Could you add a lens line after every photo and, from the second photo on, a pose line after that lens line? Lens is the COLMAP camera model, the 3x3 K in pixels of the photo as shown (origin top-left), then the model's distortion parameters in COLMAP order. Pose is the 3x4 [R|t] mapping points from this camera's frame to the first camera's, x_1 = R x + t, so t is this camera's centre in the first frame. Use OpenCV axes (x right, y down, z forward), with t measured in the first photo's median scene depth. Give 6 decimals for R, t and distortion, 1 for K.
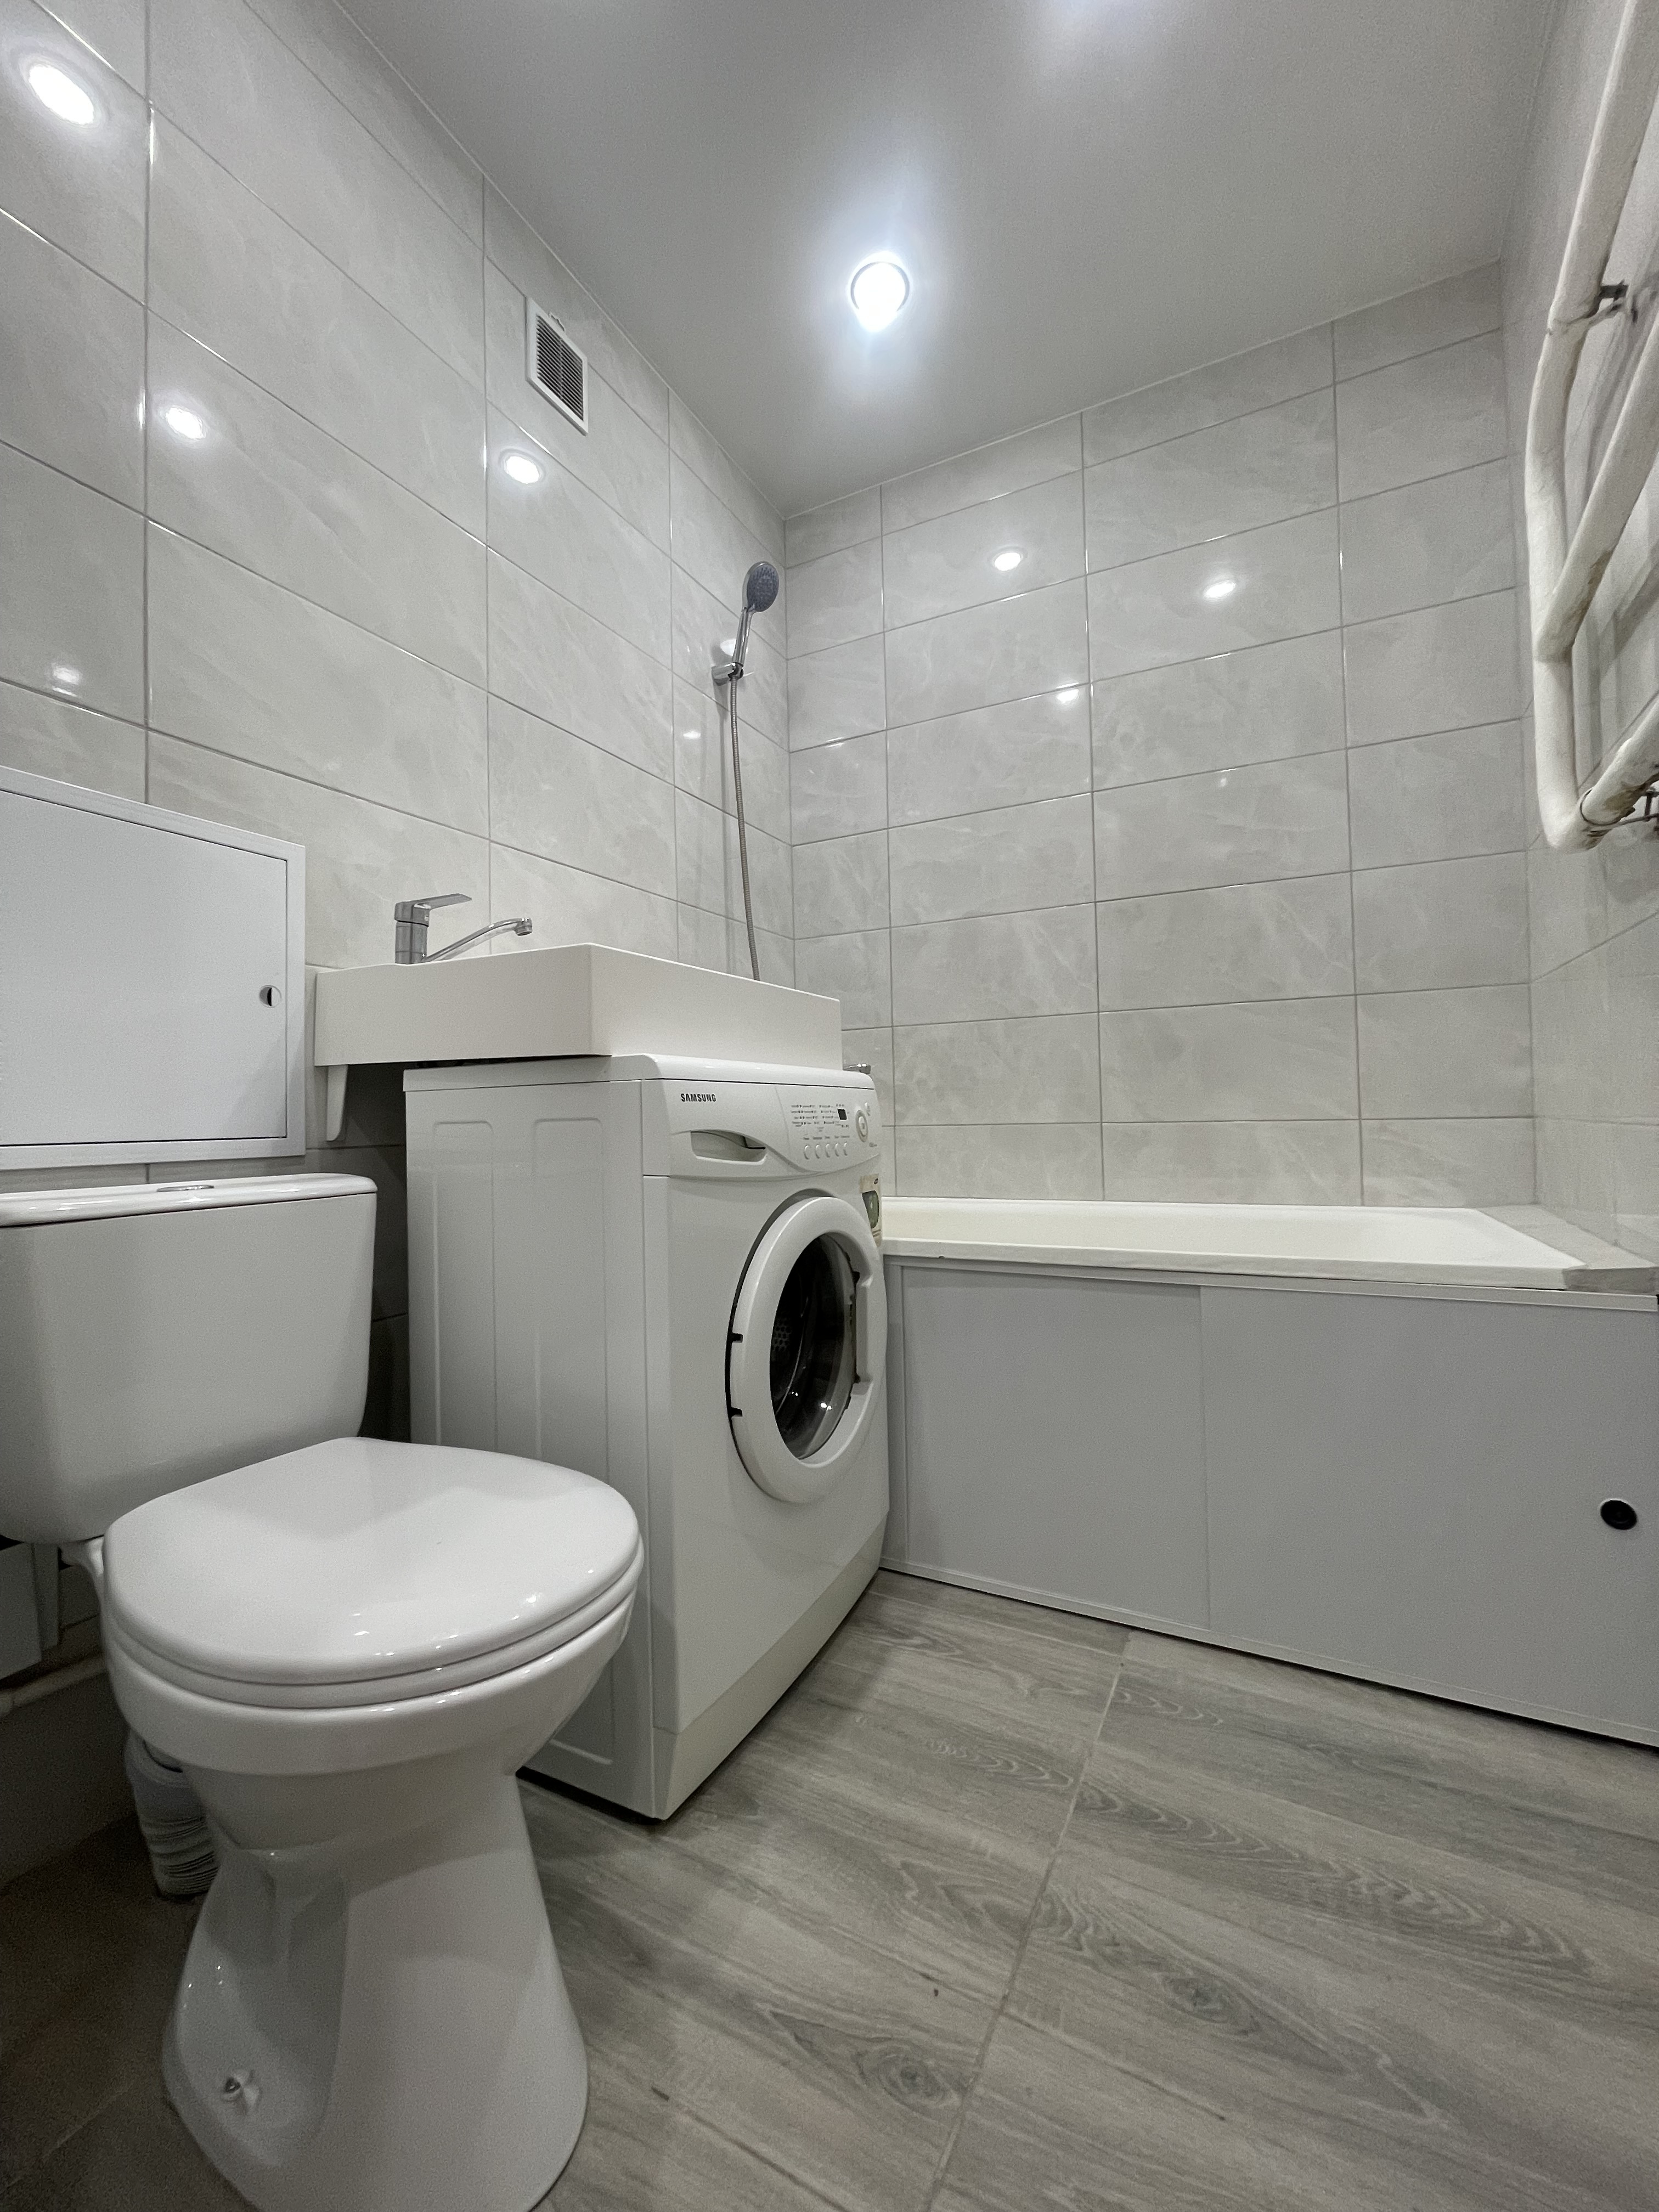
lens RADIAL K [[889.8, 0, 829.5], [0, 889.8, 1106.0], [0, 0, 1]] dist [0.001067, -0.000523]
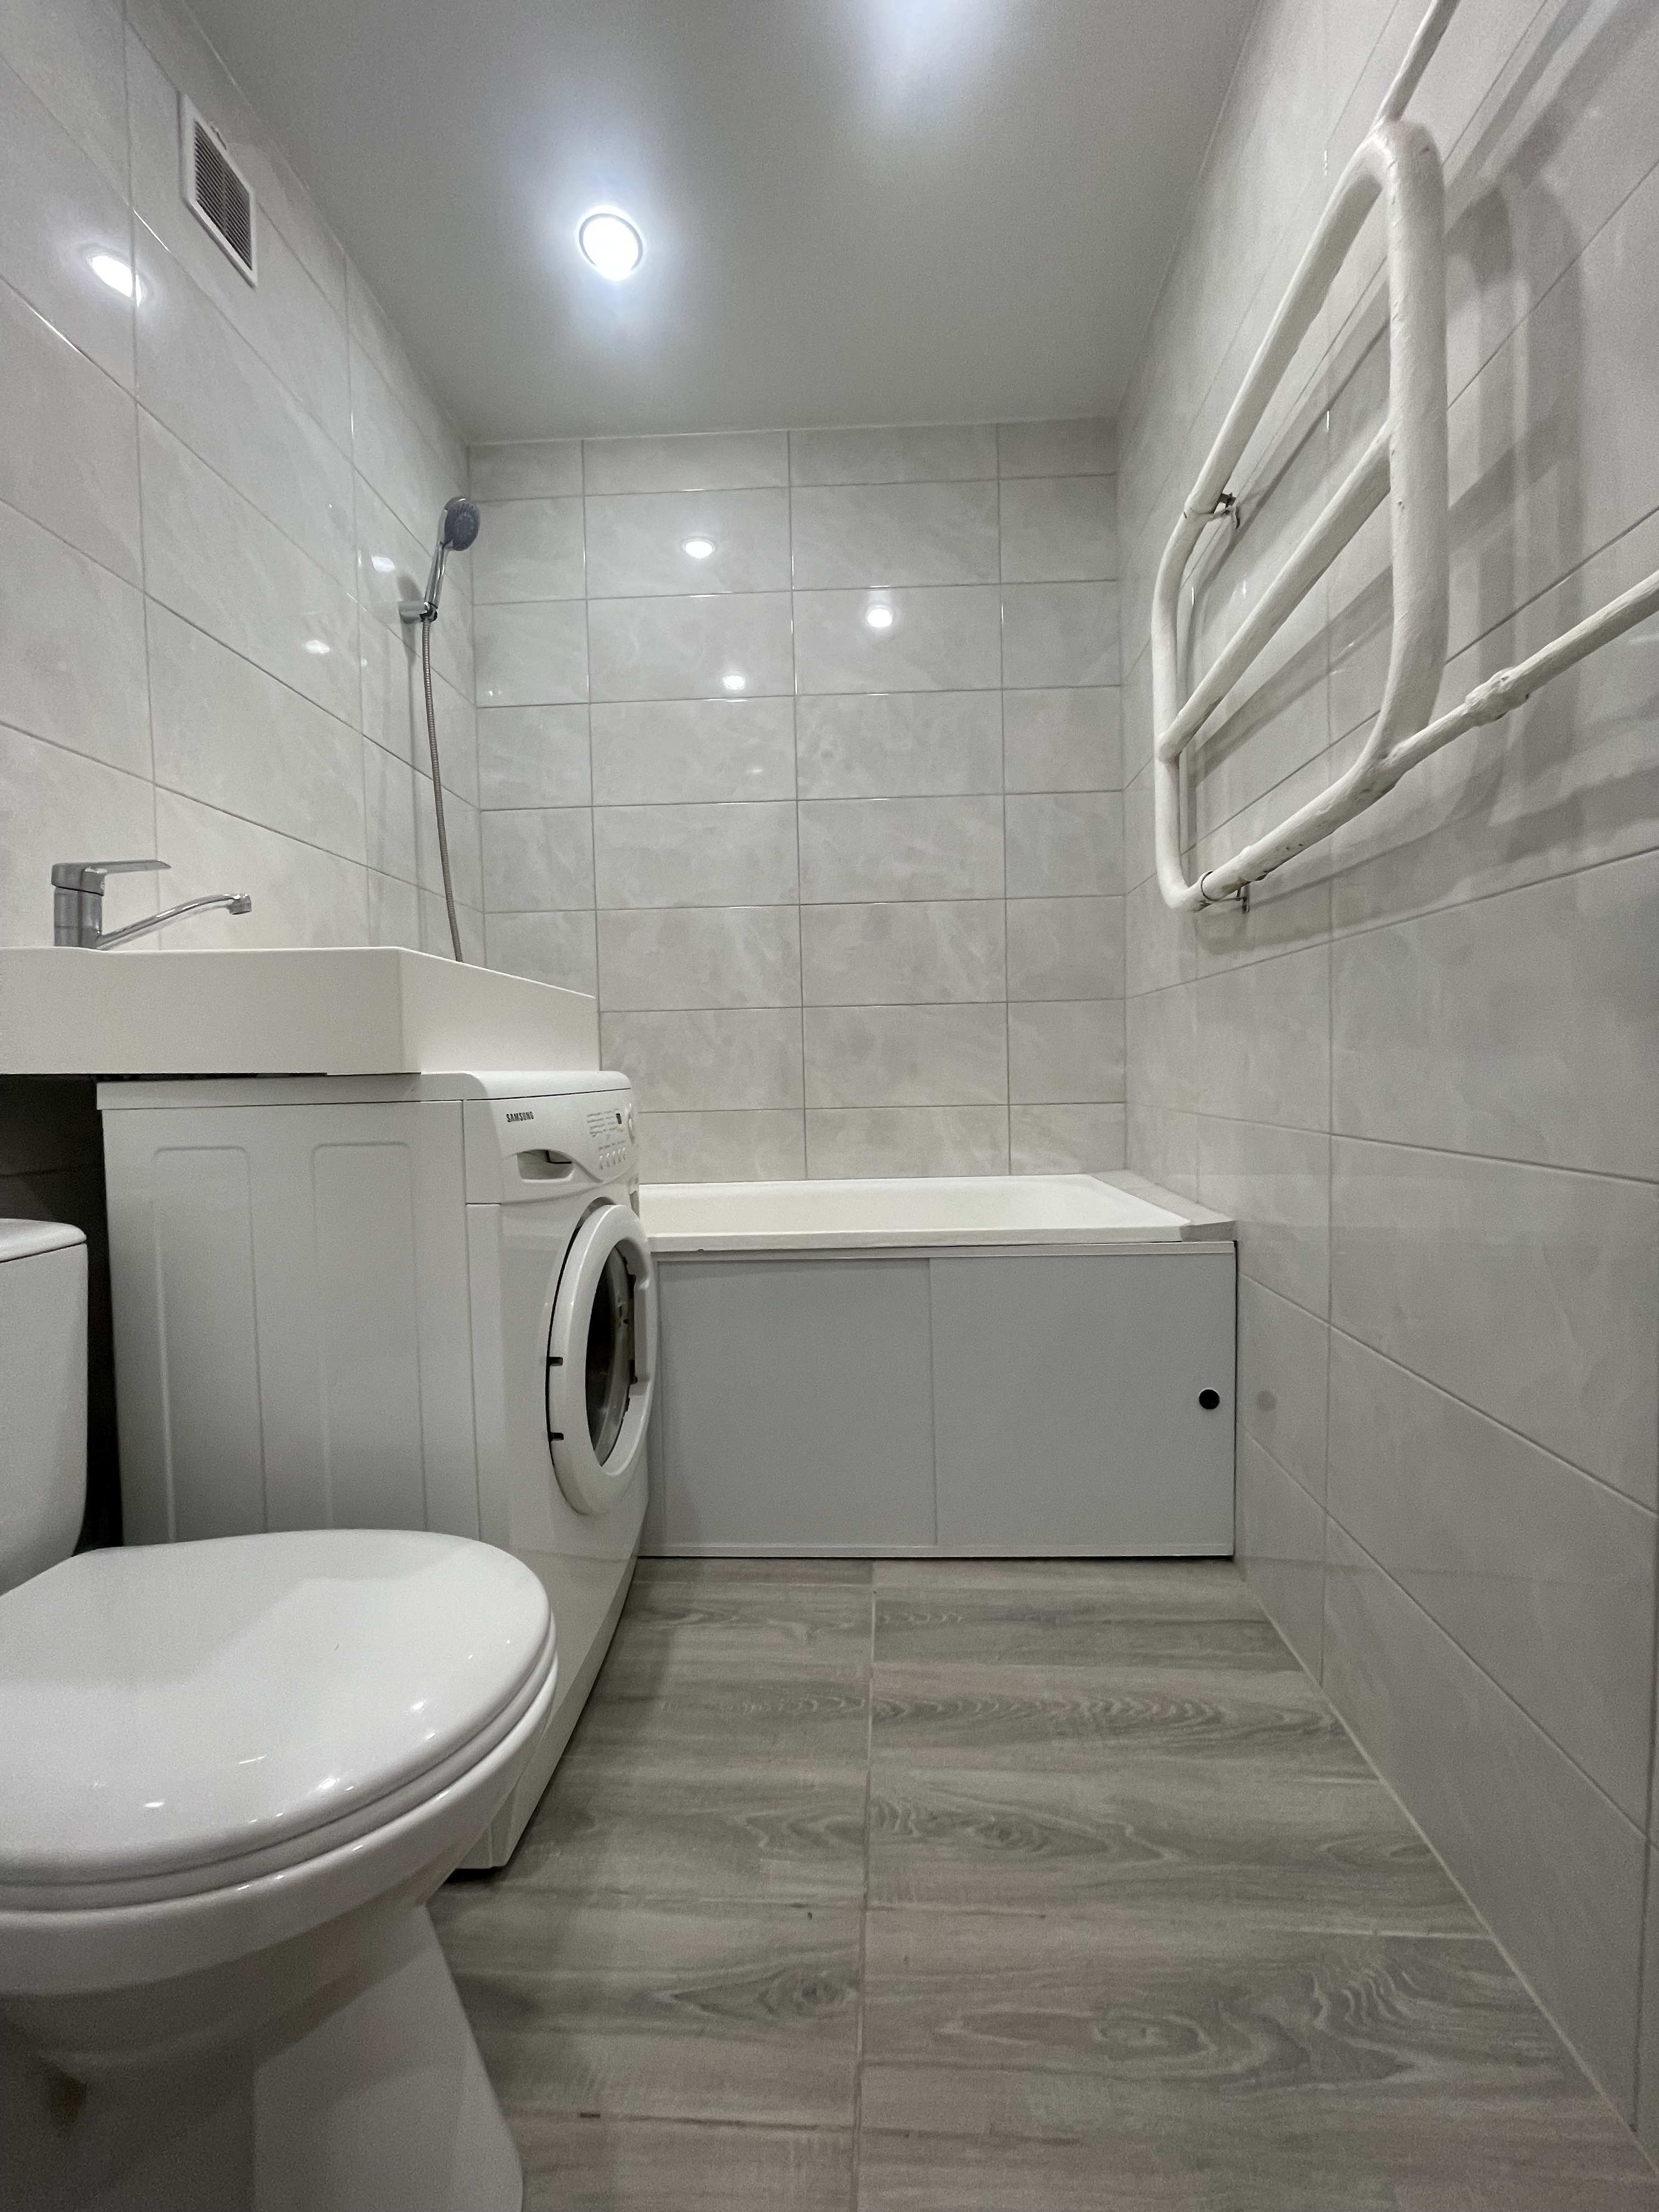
lens RADIAL K [[889.8, 0, 829.5], [0, 889.8, 1106.0], [0, 0, 1]] dist [0.001067, -0.000523]
pose [[0.906346, -0.016713, 0.422206, -0.205185], [-0.000904, 0.999138, 0.041492, -0.049604], [-0.422536, -0.037988, 0.905550, 0.004419]]
